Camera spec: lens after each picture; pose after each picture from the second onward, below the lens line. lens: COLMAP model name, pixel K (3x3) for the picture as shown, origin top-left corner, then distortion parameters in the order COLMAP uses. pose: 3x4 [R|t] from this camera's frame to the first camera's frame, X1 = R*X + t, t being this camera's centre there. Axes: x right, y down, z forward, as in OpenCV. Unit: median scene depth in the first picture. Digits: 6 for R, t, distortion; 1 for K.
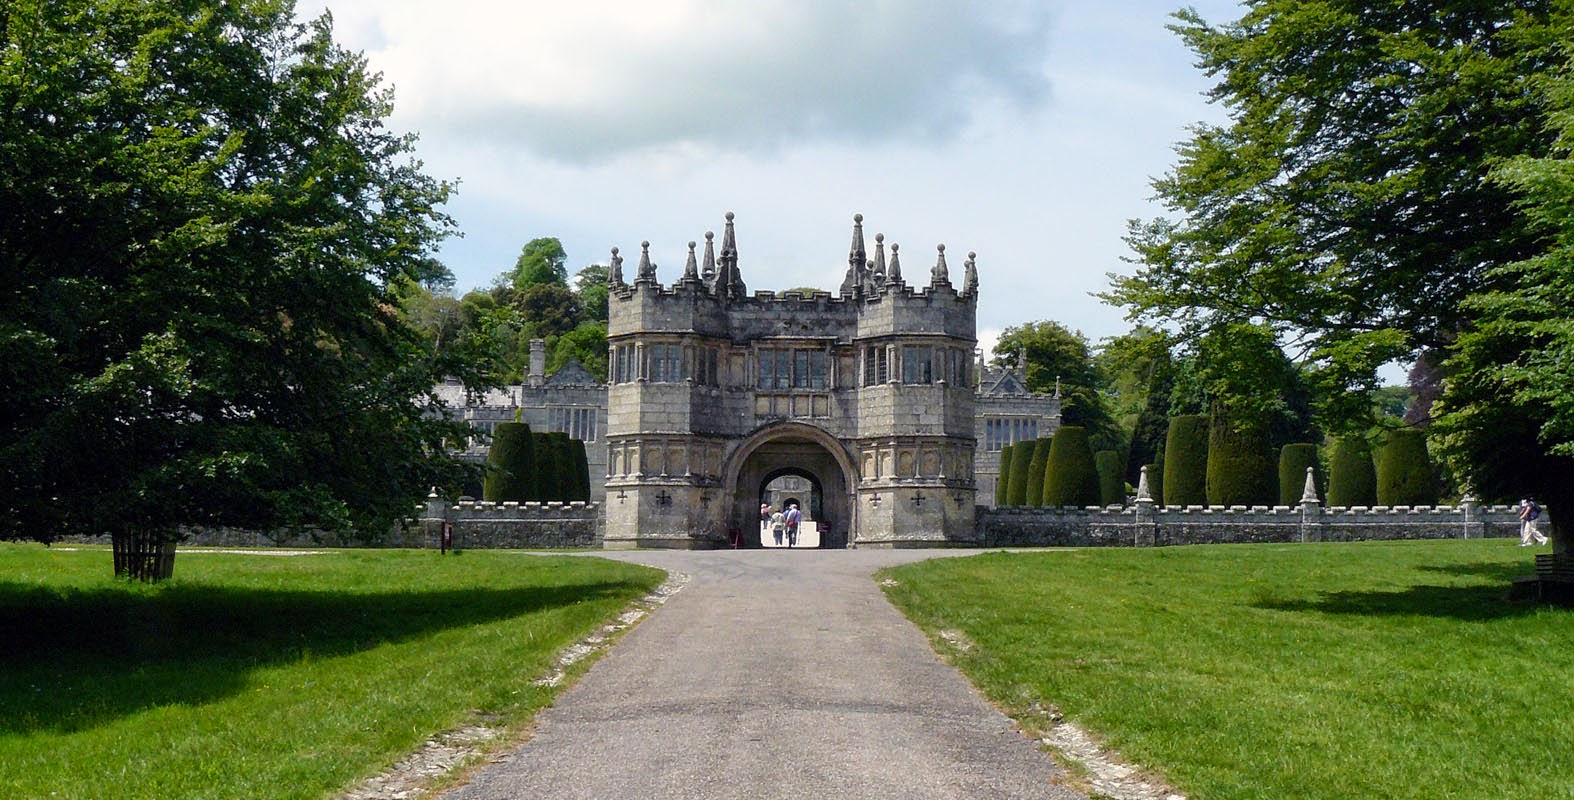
lens RADIAL K [[1853.6, 0, 787.0], [0, 1853.6, 400.0], [0, 0, 1]] dist [0.003806, 0.003259]
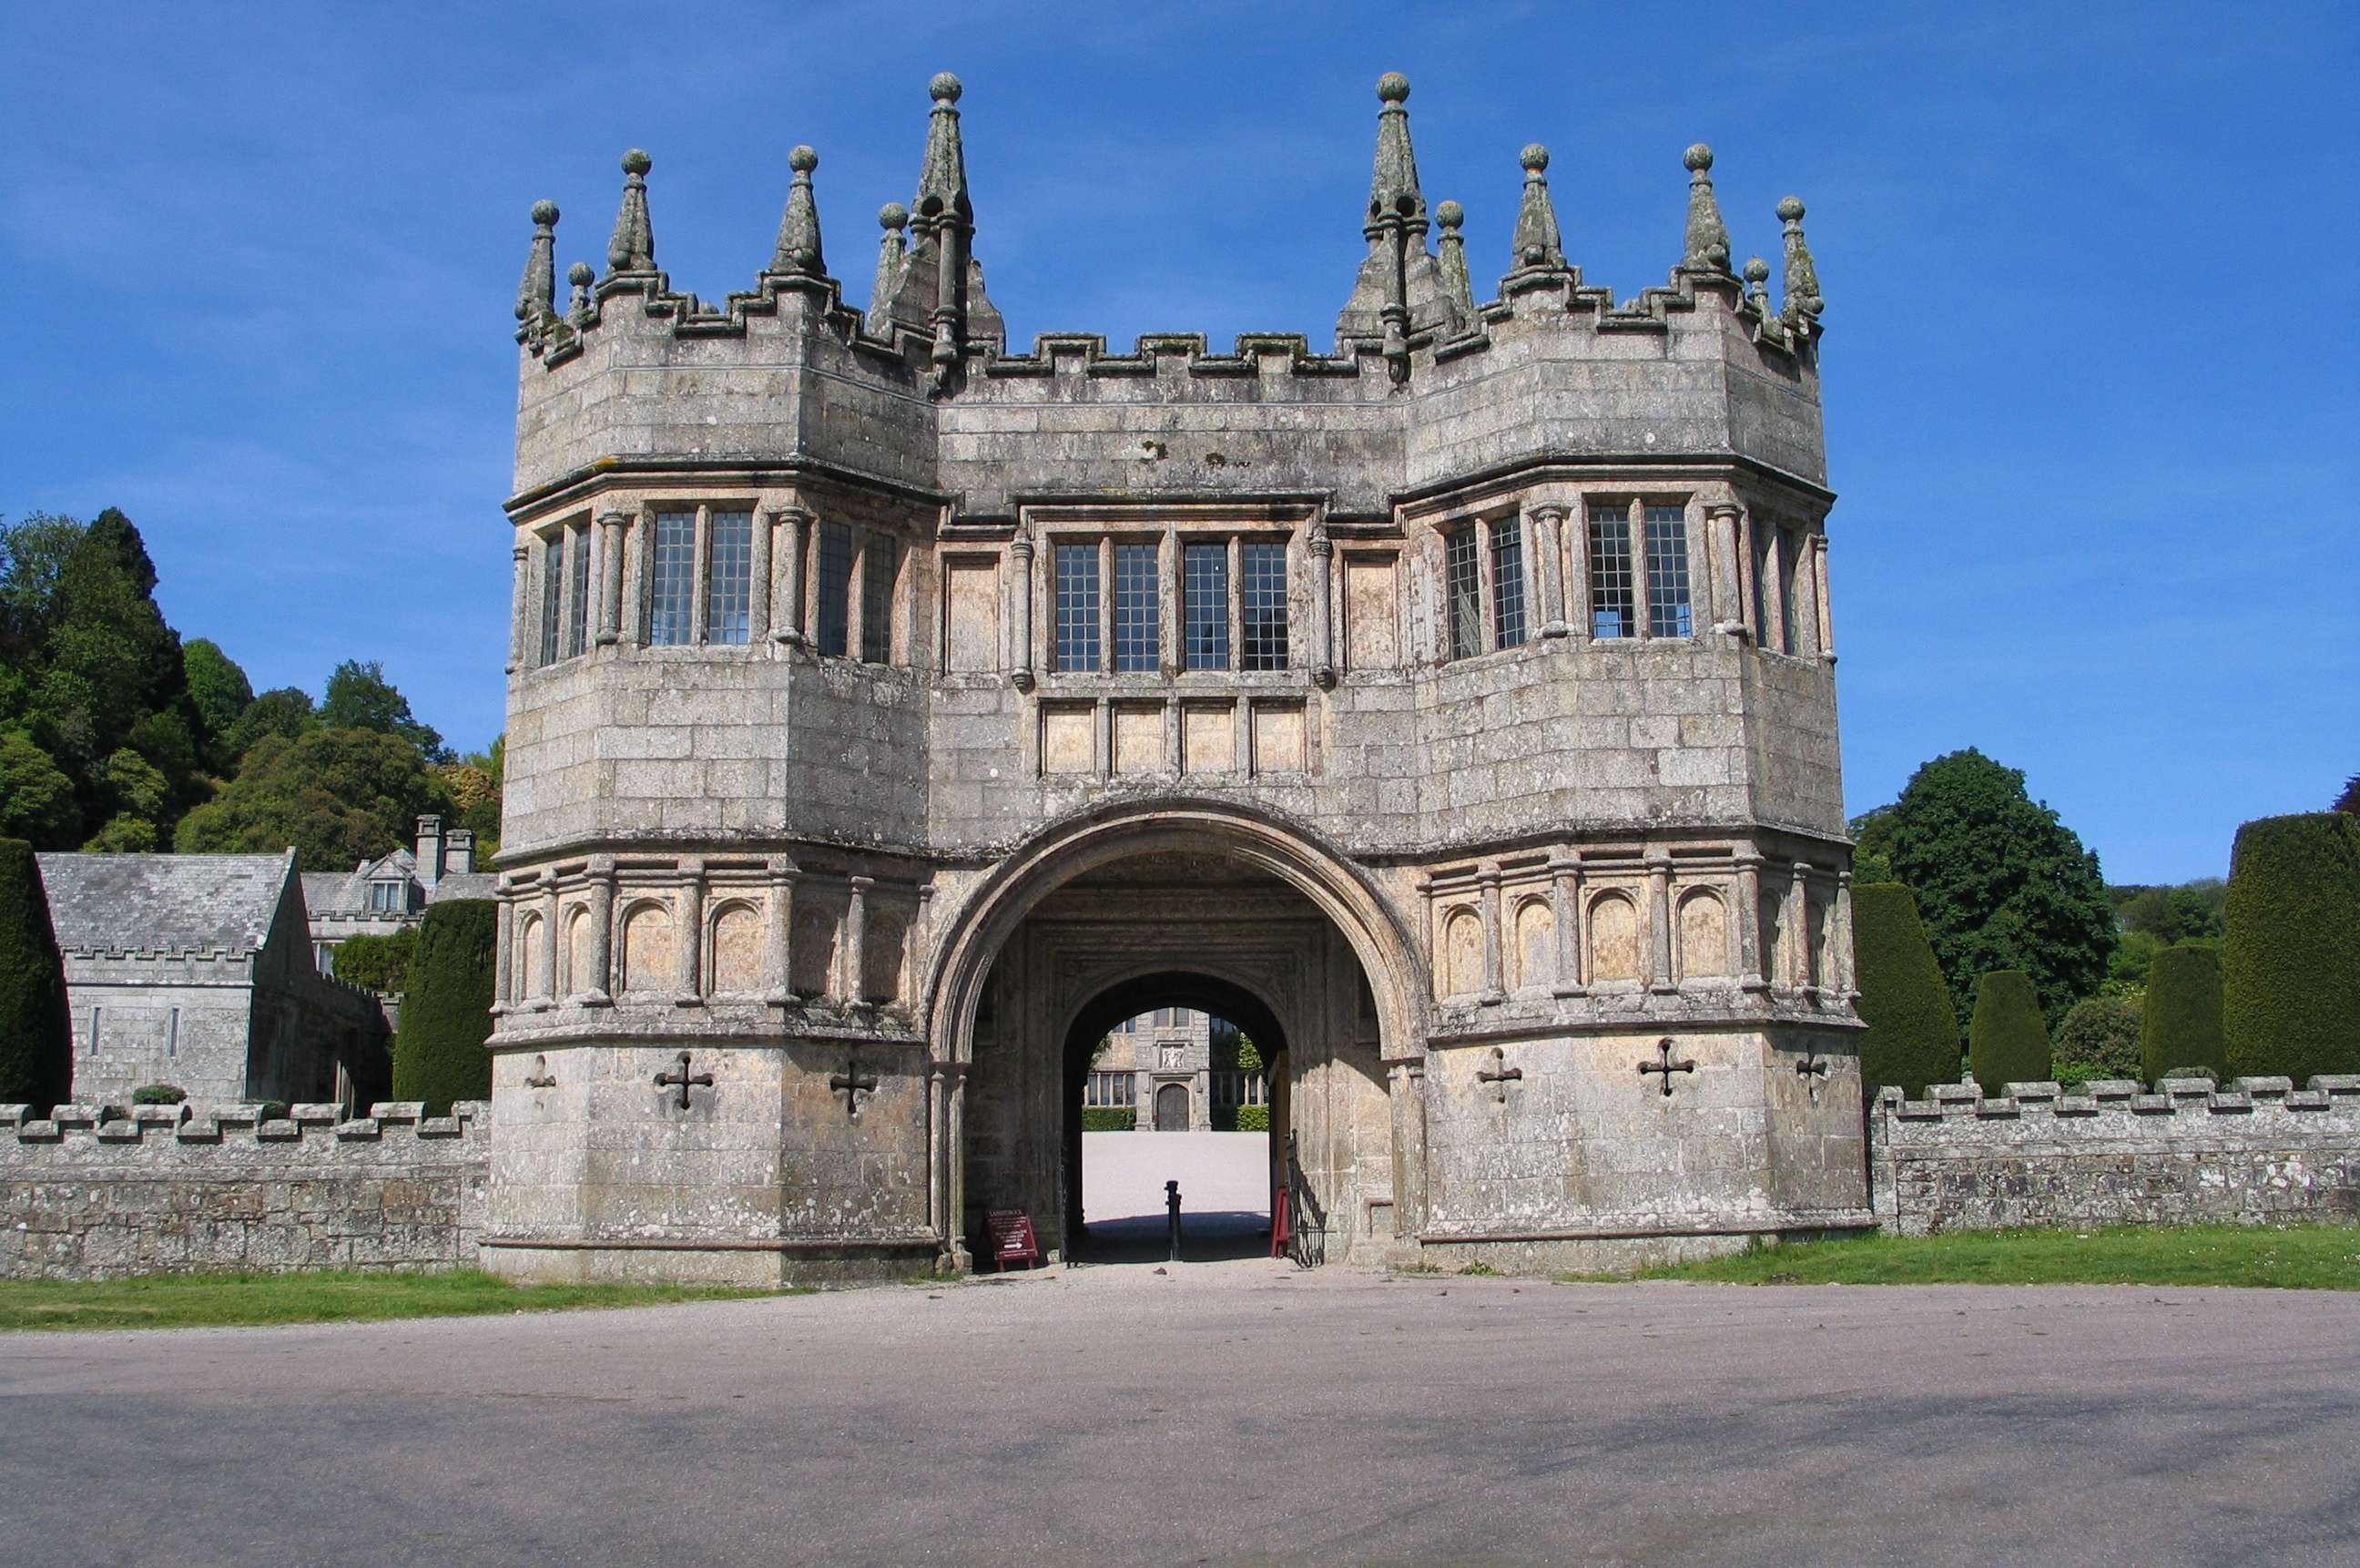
lens RADIAL K [[2355.2, 0, 1180.0], [0, 2355.2, 784.0], [0, 0, 1]] dist [-0.171106, 0.032341]
pose [[0.999762, -0.019236, 0.010265, -0.000239], [0.019963, 0.996898, -0.076129, 0.036534], [-0.008769, 0.076316, 0.997045, 0.664172]]
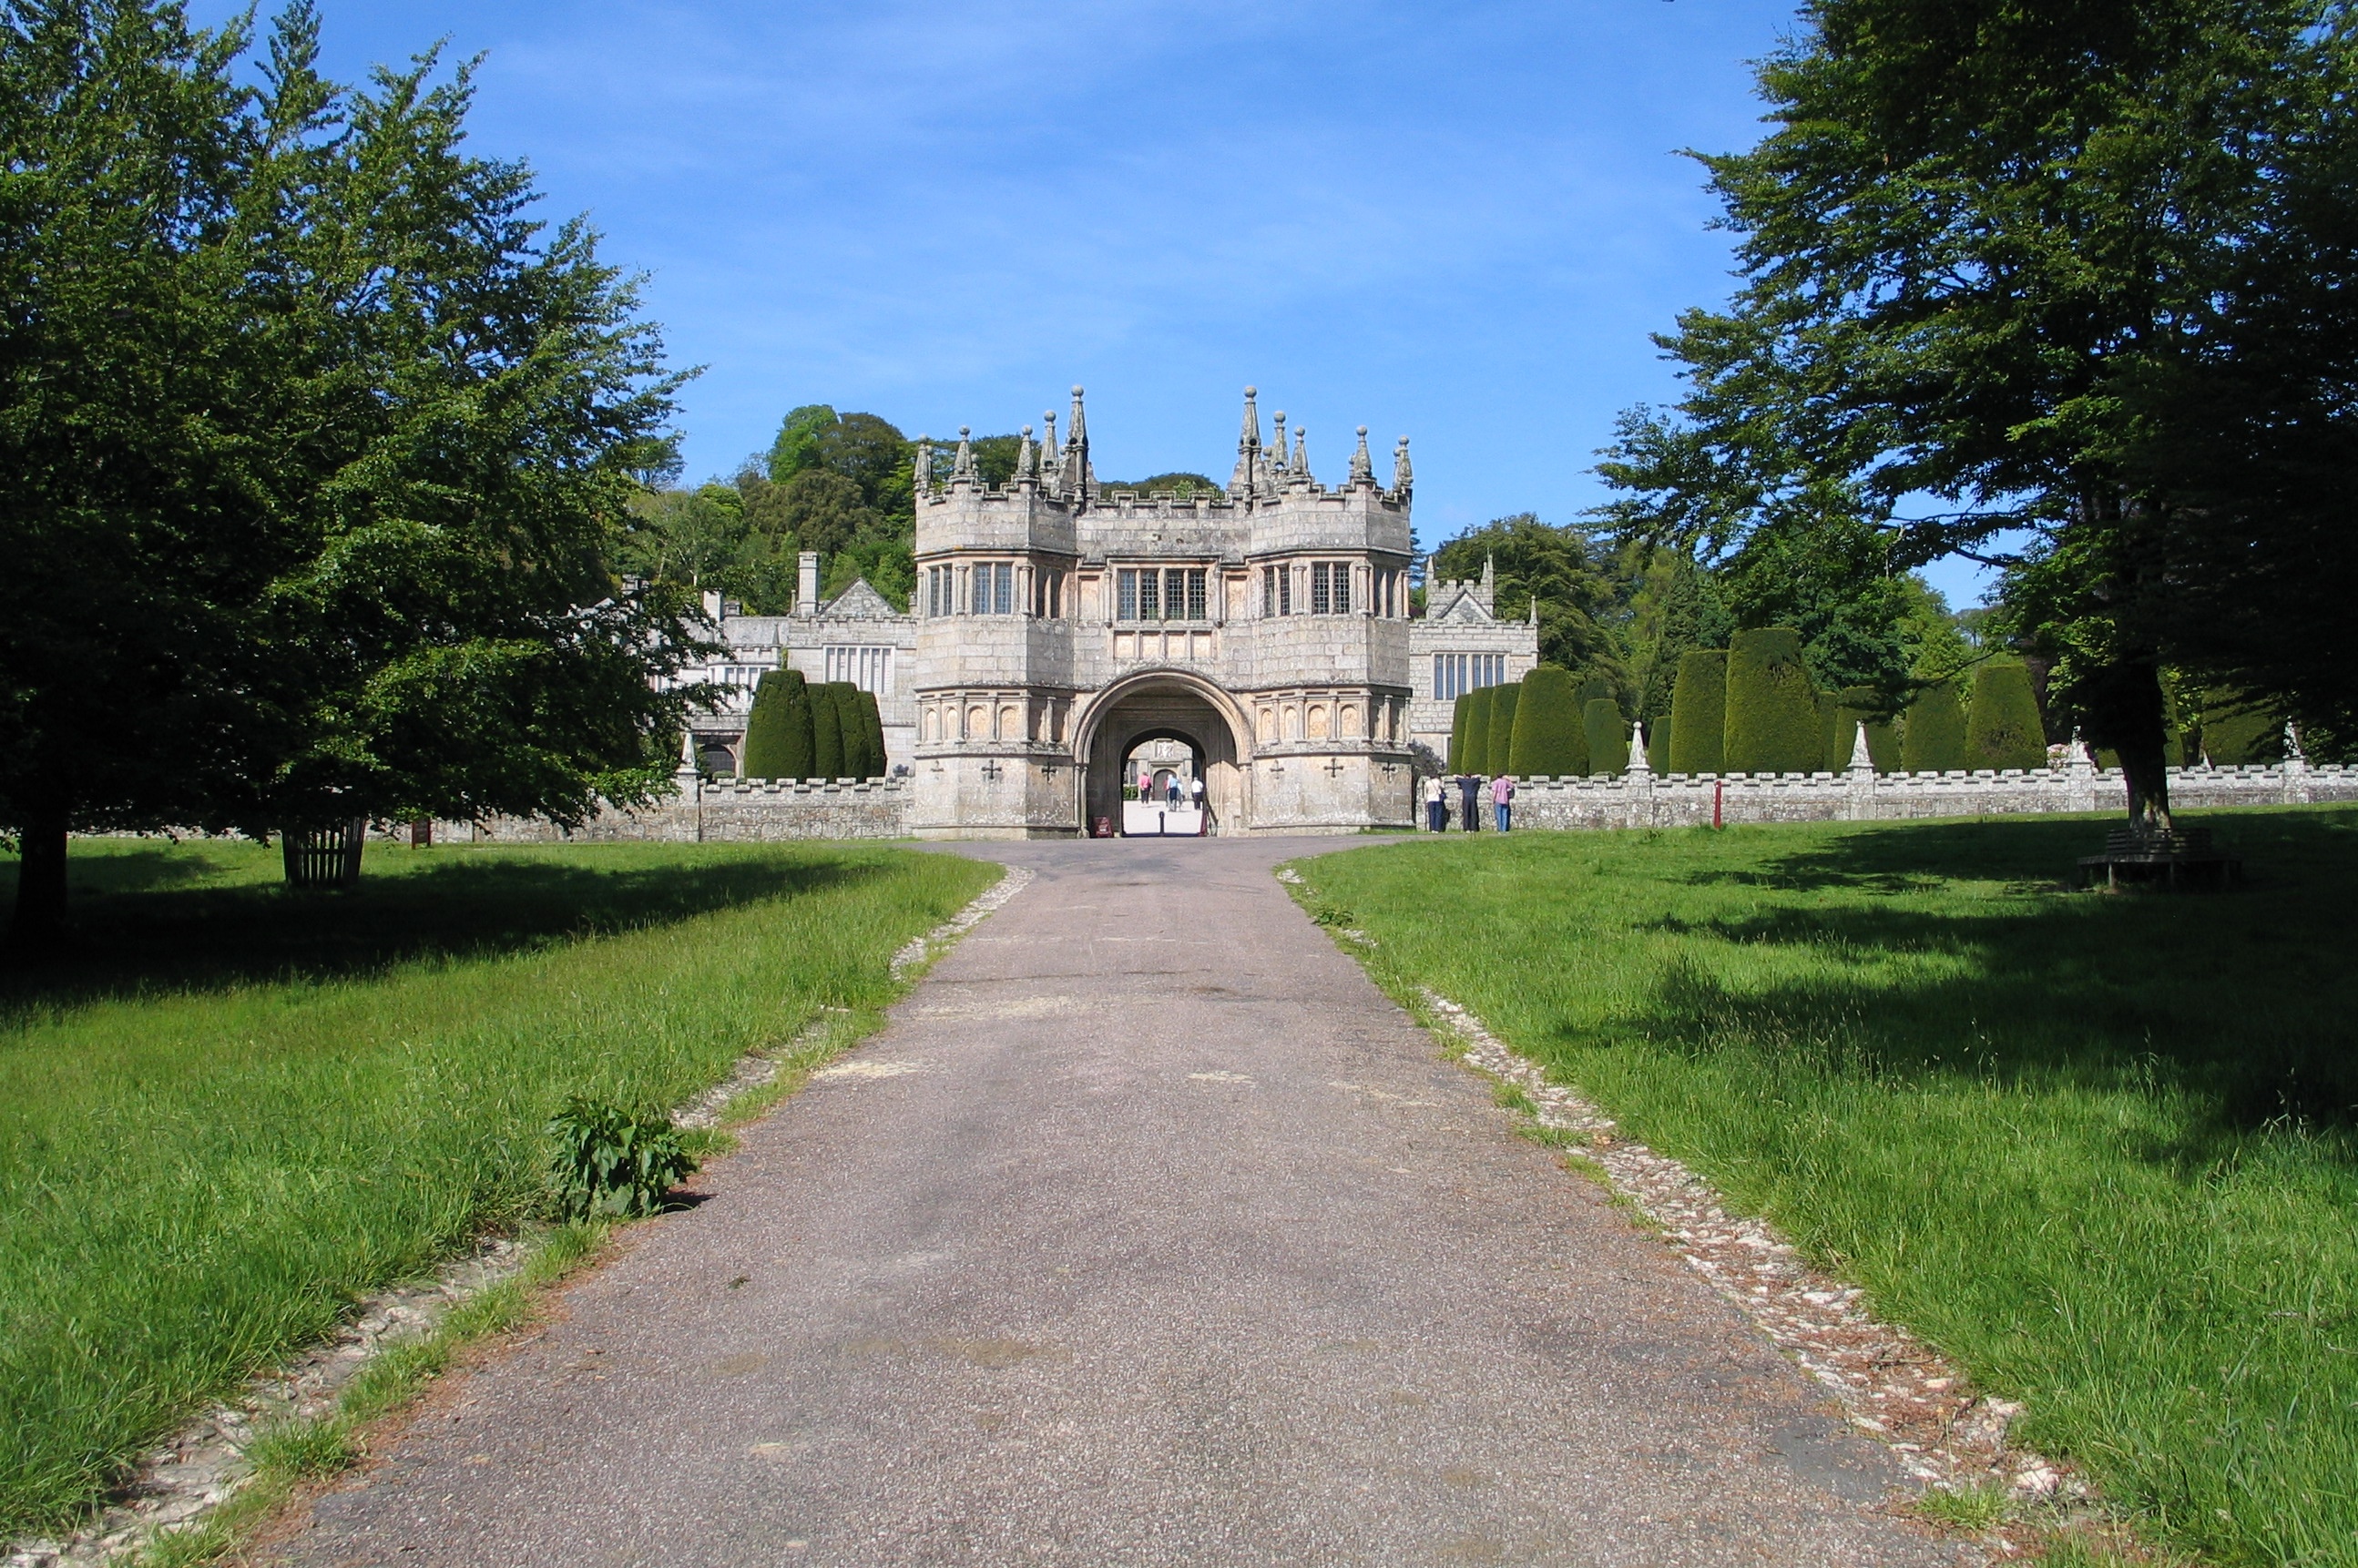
lens RADIAL K [[2352.9, 0, 1179.0], [0, 2352.9, 784.0], [0, 0, 1]] dist [-0.171106, 0.032341]
pose [[0.999900, -0.011016, 0.008856, -0.000110], [0.010479, 0.998227, 0.058590, 0.003304], [-0.009486, -0.058491, 0.998243, 0.054125]]
